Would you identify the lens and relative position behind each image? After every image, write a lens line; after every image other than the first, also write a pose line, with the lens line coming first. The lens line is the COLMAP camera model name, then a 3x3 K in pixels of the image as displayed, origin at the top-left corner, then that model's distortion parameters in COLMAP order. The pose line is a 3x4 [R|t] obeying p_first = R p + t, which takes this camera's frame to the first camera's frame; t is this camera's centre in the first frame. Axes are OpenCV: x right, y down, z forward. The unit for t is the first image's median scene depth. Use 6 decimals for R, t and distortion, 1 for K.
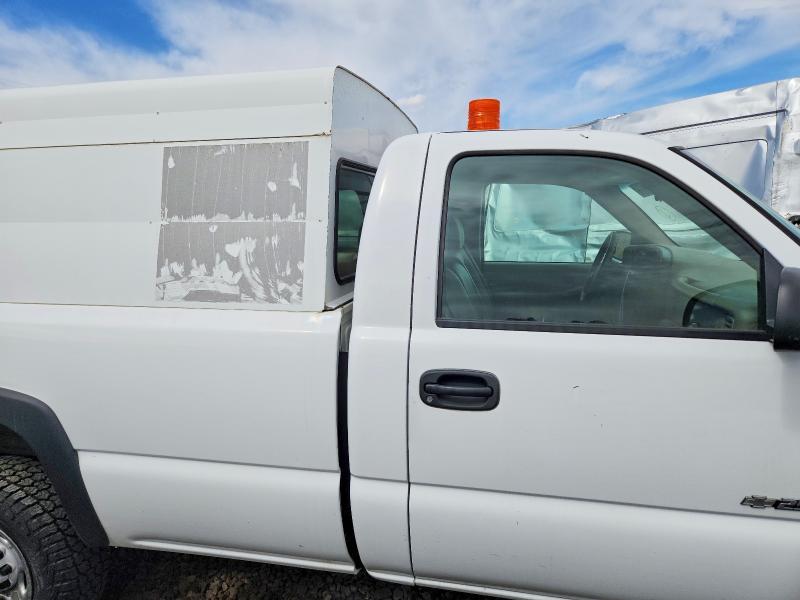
lens RADIAL K [[531.1, 0, 400.0], [0, 531.1, 300.0], [0, 0, 1]] dist [0.050638, 0.000657]
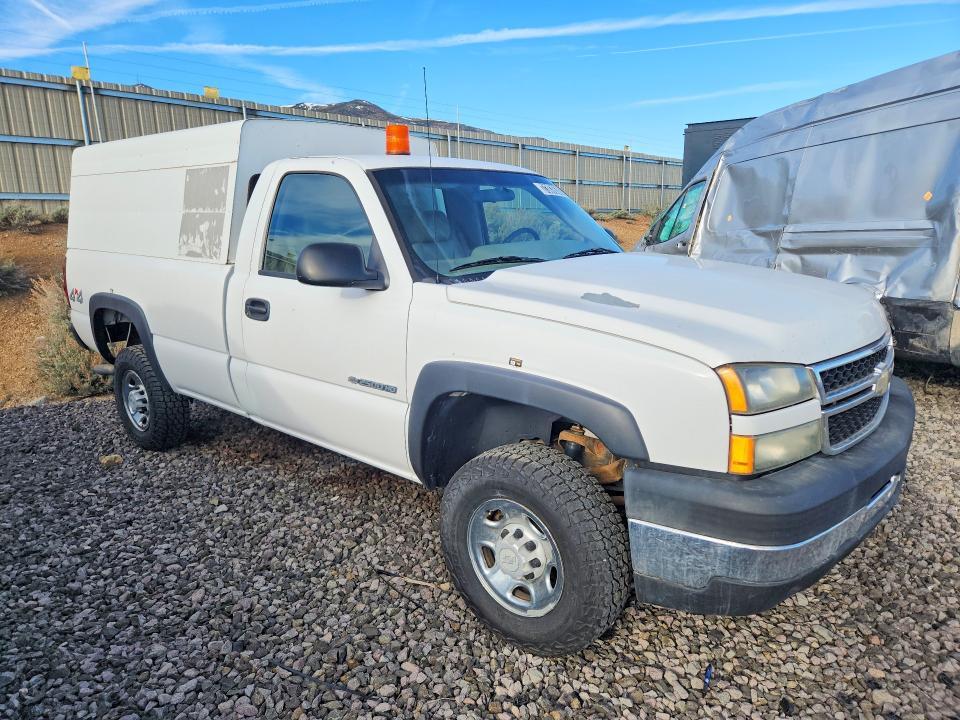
lens RADIAL K [[637.4, 0, 480.0], [0, 637.4, 360.0], [0, 0, 1]] dist [0.050638, 0.000657]
pose [[0.878422, 0.116246, -0.463532, 1.541528], [-0.083805, 0.992404, 0.090063, 0.070679], [0.470480, -0.040267, 0.881491, -0.476643]]
